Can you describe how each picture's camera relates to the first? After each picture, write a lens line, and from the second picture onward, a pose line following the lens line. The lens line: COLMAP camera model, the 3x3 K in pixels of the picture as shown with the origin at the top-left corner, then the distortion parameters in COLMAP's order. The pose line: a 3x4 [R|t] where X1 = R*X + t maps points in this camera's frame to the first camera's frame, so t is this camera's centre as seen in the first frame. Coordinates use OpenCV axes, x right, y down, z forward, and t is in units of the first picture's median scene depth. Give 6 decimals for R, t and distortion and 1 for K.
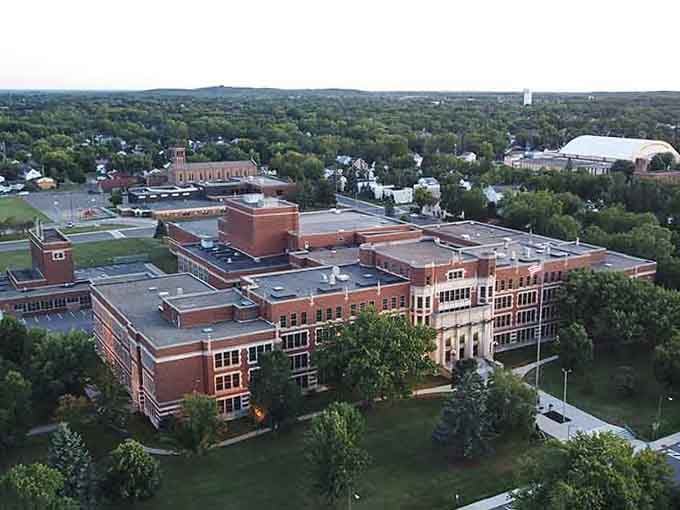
lens RADIAL K [[716.8, 0, 339.4], [0, 716.8, 253.6], [0, 0, 1]] dist [0.027384, 0.000000]
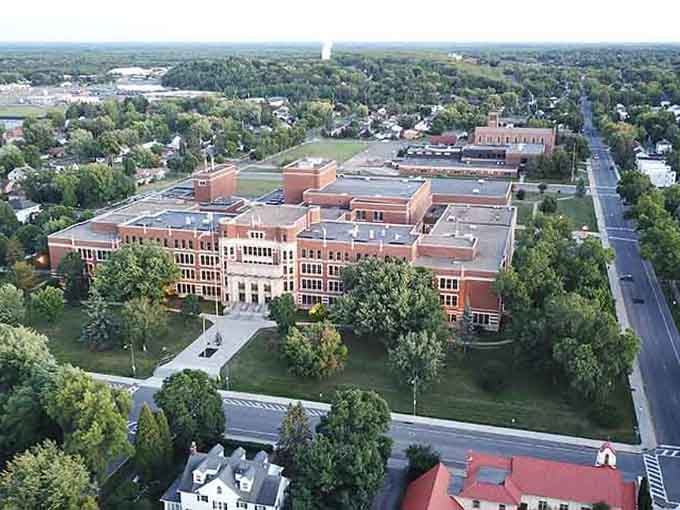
lens RADIAL K [[526.5, 0, 339.6], [0, 526.5, 256.9], [0, 0, 1]] dist [0.004713, -0.000400]
pose [[0.728140, 0.224097, -0.647760, 0.838654], [-0.144318, 0.973982, 0.174730, -0.109332], [0.670064, -0.033745, 0.741536, 0.421853]]
